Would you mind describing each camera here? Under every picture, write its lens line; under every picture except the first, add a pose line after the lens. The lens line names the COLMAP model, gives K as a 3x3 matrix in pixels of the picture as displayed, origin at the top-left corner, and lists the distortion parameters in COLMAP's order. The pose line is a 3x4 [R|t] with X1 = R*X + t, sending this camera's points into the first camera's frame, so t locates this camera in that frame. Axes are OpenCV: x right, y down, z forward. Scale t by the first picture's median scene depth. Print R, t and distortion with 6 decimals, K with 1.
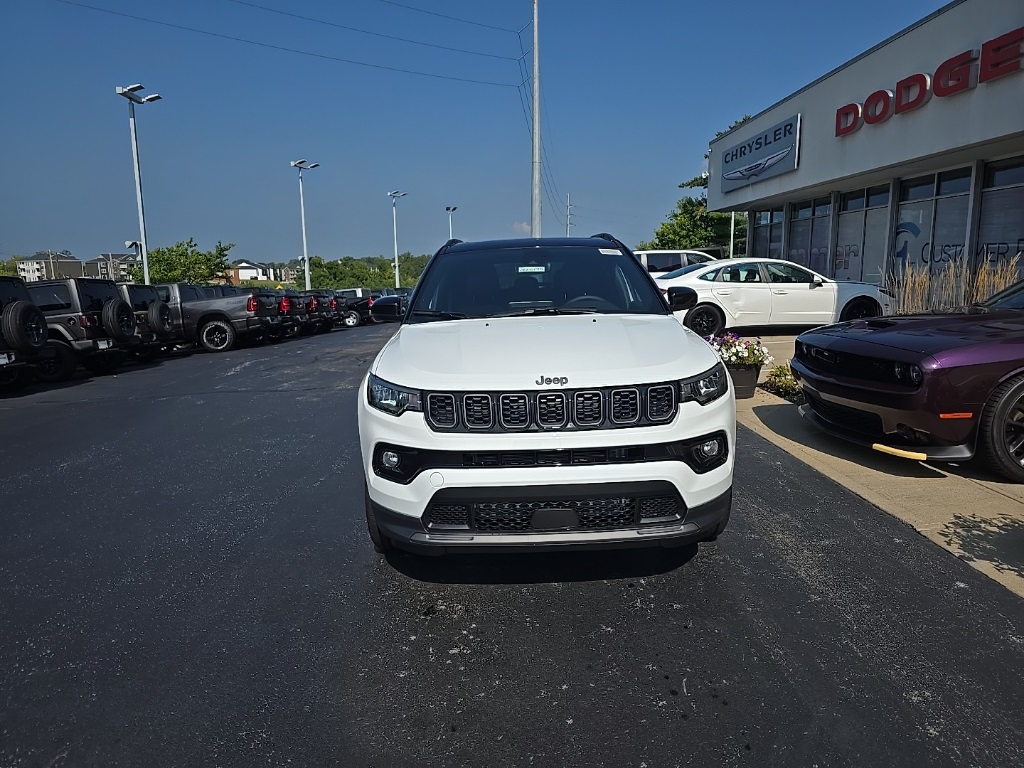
lens RADIAL K [[697.4, 0, 512.0], [0, 697.4, 384.0], [0, 0, 1]] dist [0.060397, -0.060088]
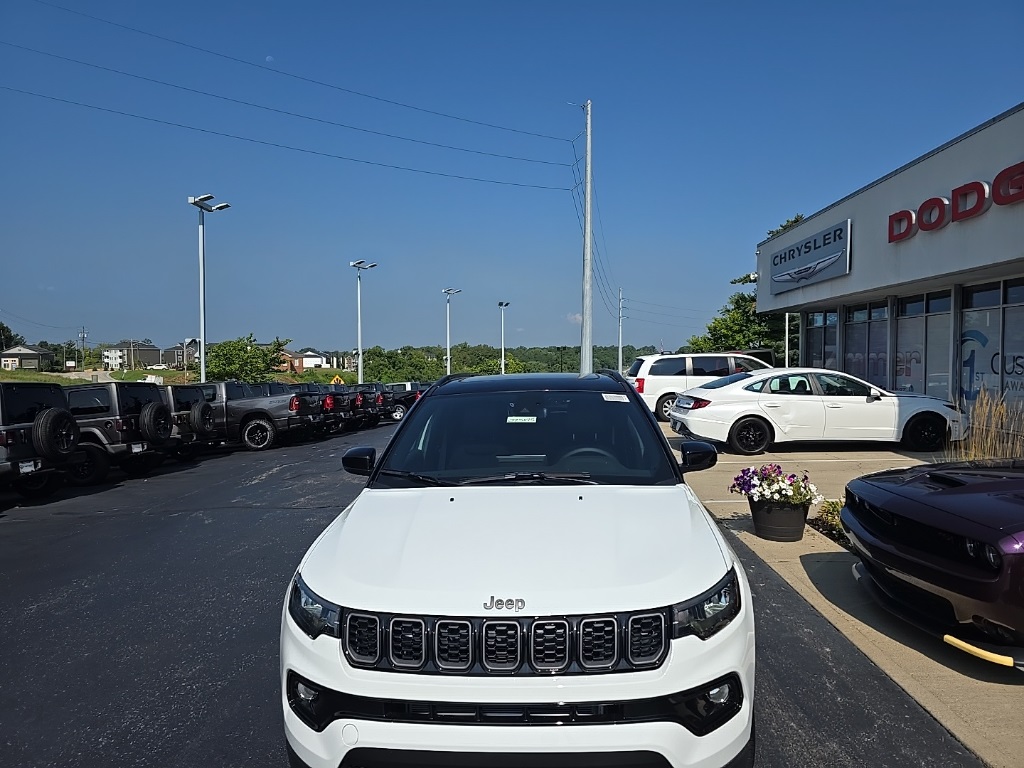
lens RADIAL K [[689.1, 0, 513.4], [0, 689.1, 380.3], [0, 0, 1]] dist [0.069141, -0.063629]
pose [[0.996805, 0.012288, -0.078923, 0.028713], [-0.022300, 0.991620, -0.127253, -0.035128], [0.076698, 0.128607, 0.988725, 0.046446]]
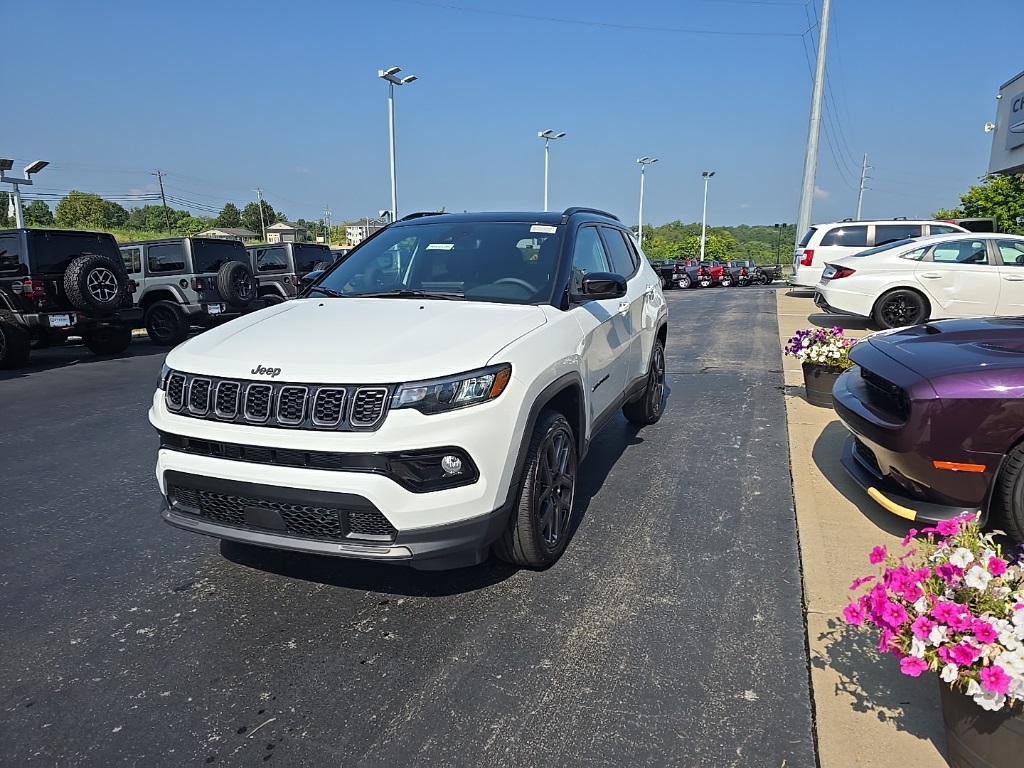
lens RADIAL K [[691.7, 0, 516.3], [0, 691.7, 384.1], [0, 0, 1]] dist [0.060886, -0.053363]
pose [[0.925001, 0.095940, -0.367652, 0.161605], [-0.078950, 0.995010, 0.061015, -0.016009], [0.371671, -0.027413, 0.927960, 0.060222]]
